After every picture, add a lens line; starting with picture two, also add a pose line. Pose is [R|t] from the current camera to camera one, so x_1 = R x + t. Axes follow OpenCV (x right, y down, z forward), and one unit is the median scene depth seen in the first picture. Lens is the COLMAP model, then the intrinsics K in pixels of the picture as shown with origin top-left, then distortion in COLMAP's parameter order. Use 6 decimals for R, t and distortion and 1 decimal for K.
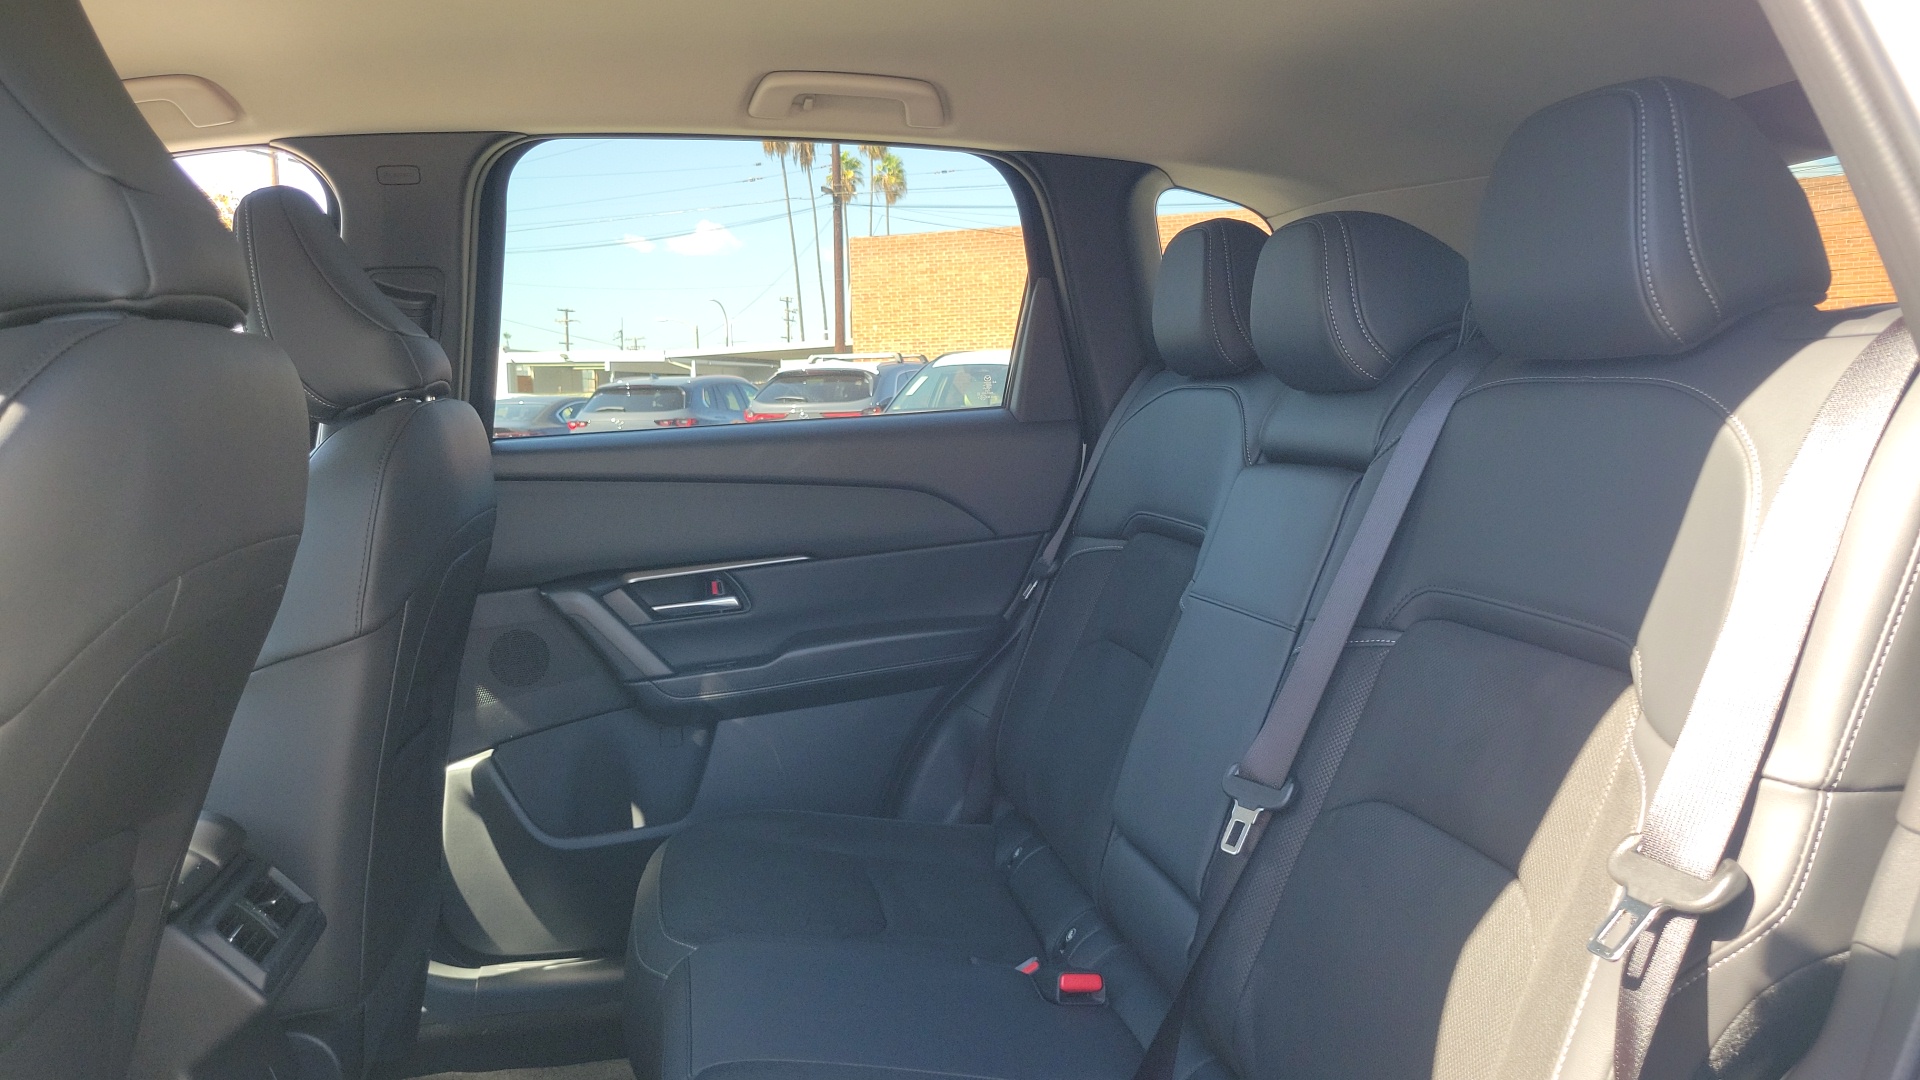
lens RADIAL K [[1459.9, 0, 960.2], [0, 1459.9, 560.8], [0, 0, 1]] dist [0.029375, -0.002053]
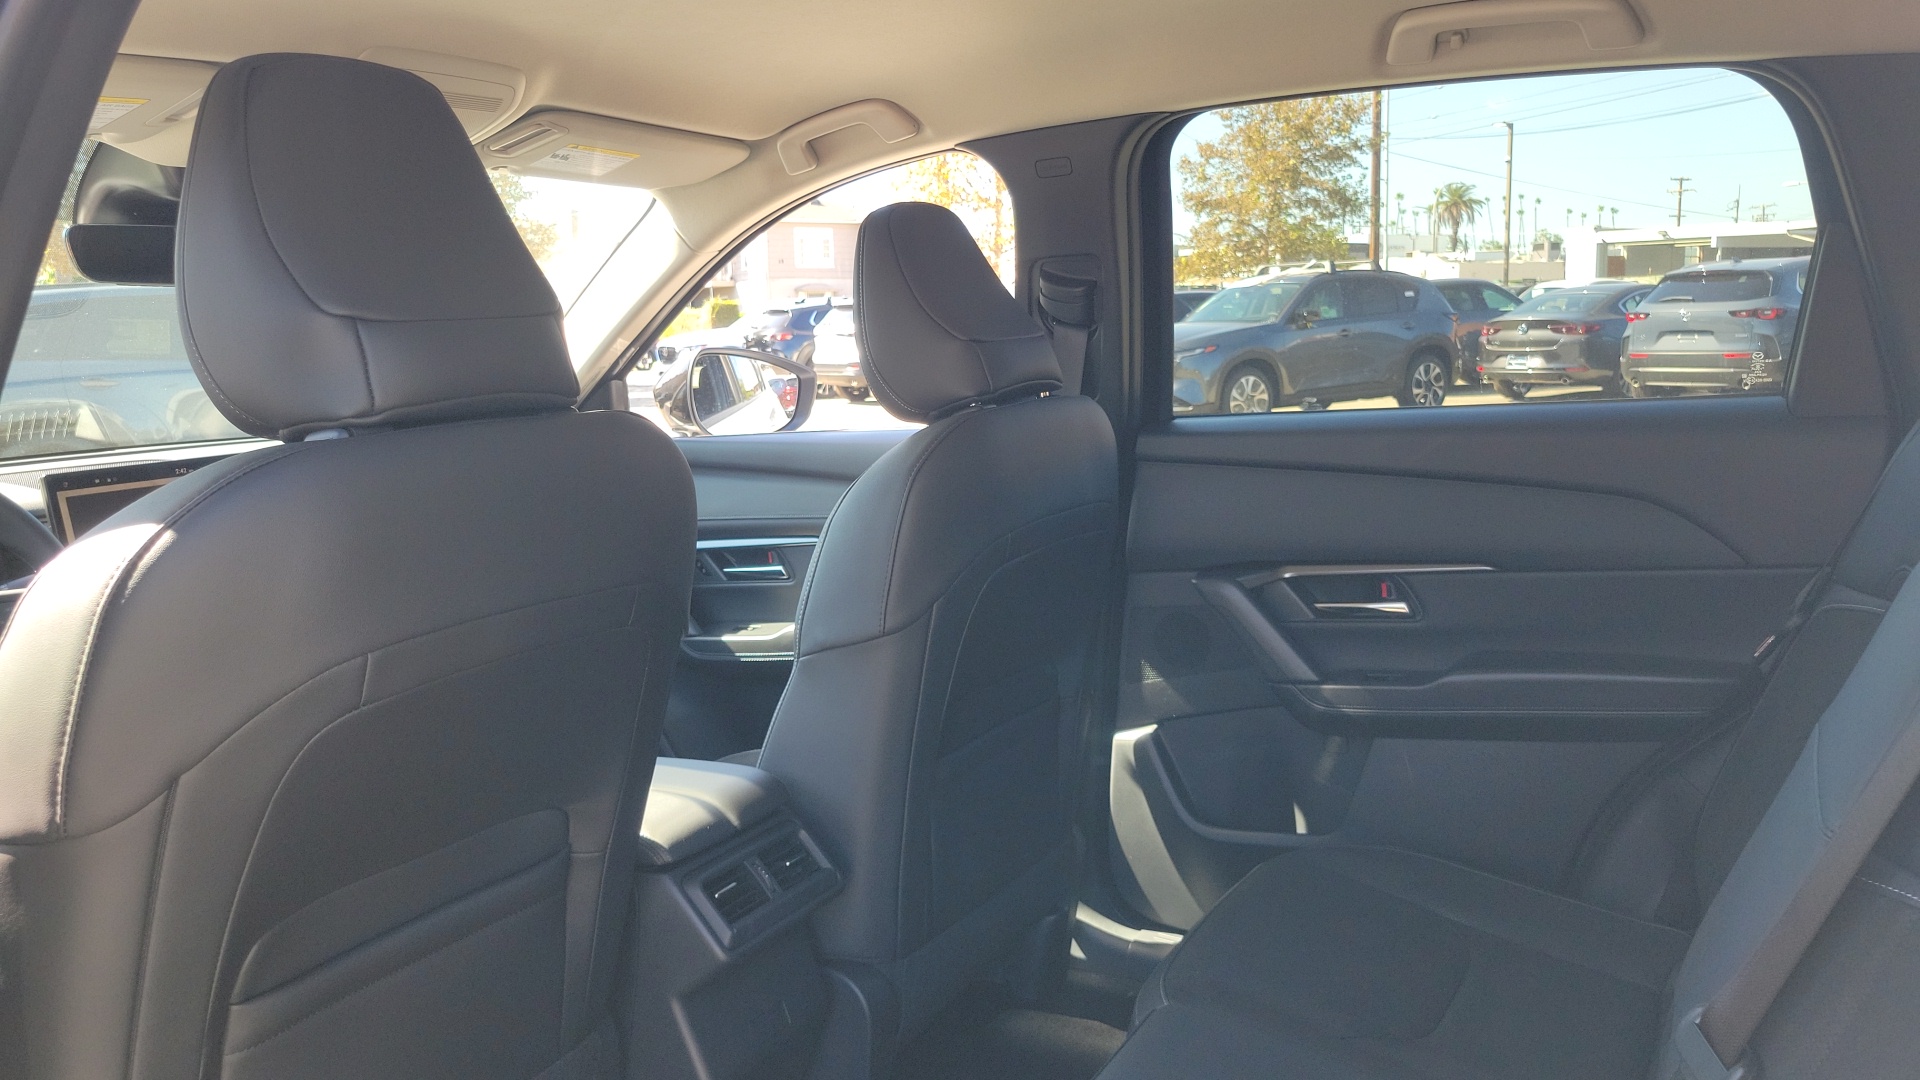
lens RADIAL K [[1461.9, 0, 964.6], [0, 1461.9, 546.2], [0, 0, 1]] dist [0.013559, -0.003896]
pose [[0.755784, 0.097654, -0.647498, 0.221167], [-0.051494, 0.994619, 0.089901, -0.077681], [0.652793, -0.034603, 0.756746, 0.159099]]
